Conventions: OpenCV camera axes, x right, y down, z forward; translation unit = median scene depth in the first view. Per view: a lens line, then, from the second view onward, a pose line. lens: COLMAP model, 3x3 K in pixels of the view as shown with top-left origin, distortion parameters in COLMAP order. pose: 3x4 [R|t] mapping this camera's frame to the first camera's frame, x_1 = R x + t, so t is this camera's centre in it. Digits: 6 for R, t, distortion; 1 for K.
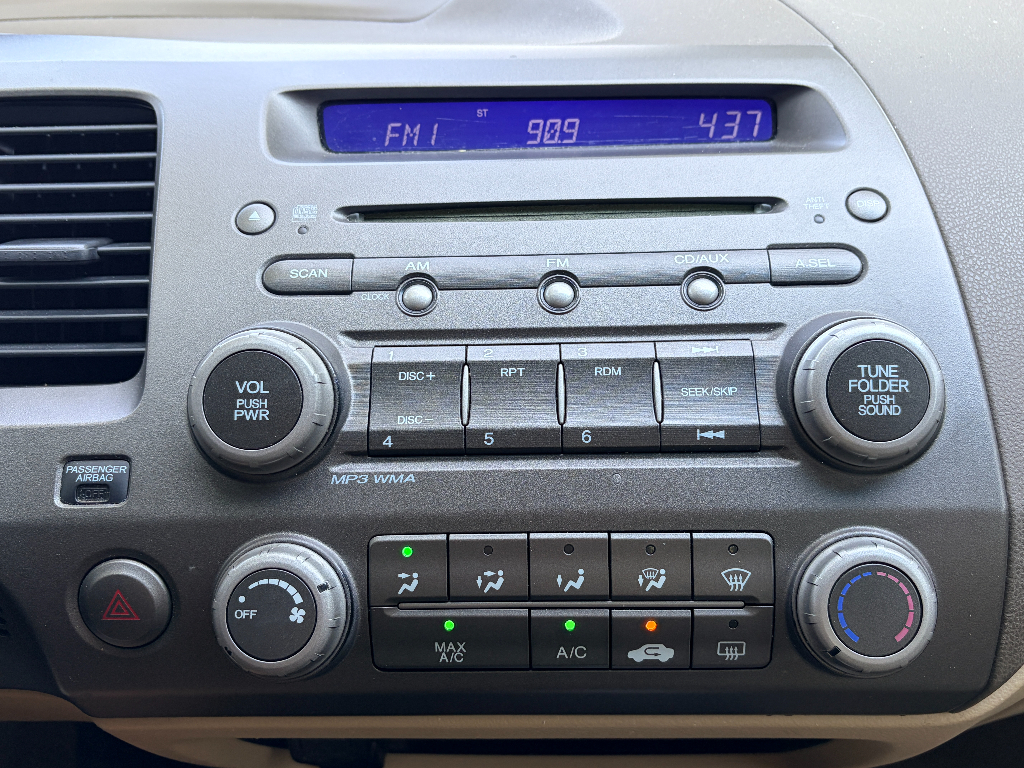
lens RADIAL K [[995.3, 0, 537.8], [0, 995.3, 332.2], [0, 0, 1]] dist [0.017088, 0.000000]
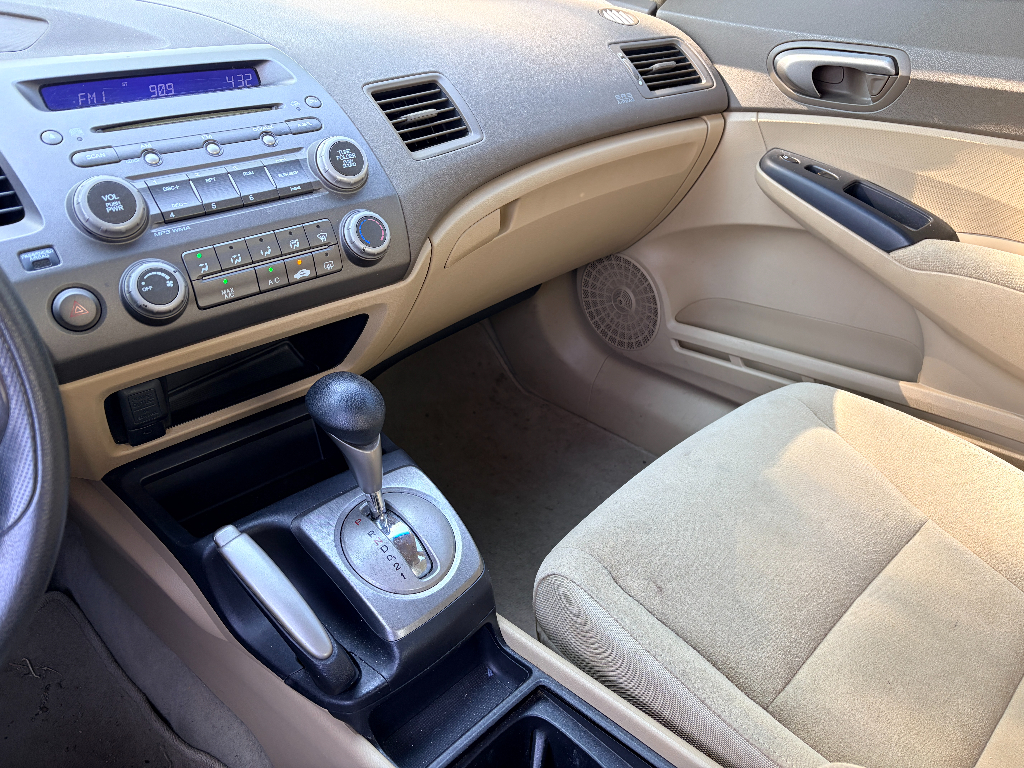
lens RADIAL K [[780.3, 0, 517.7], [0, 780.3, 380.1], [0, 0, 1]] dist [0.040107, -0.039856]
pose [[0.724968, -0.314349, 0.612867, -0.820133], [0.278325, 0.947601, 0.156804, 0.415950], [-0.630045, 0.056898, 0.774472, -0.937380]]
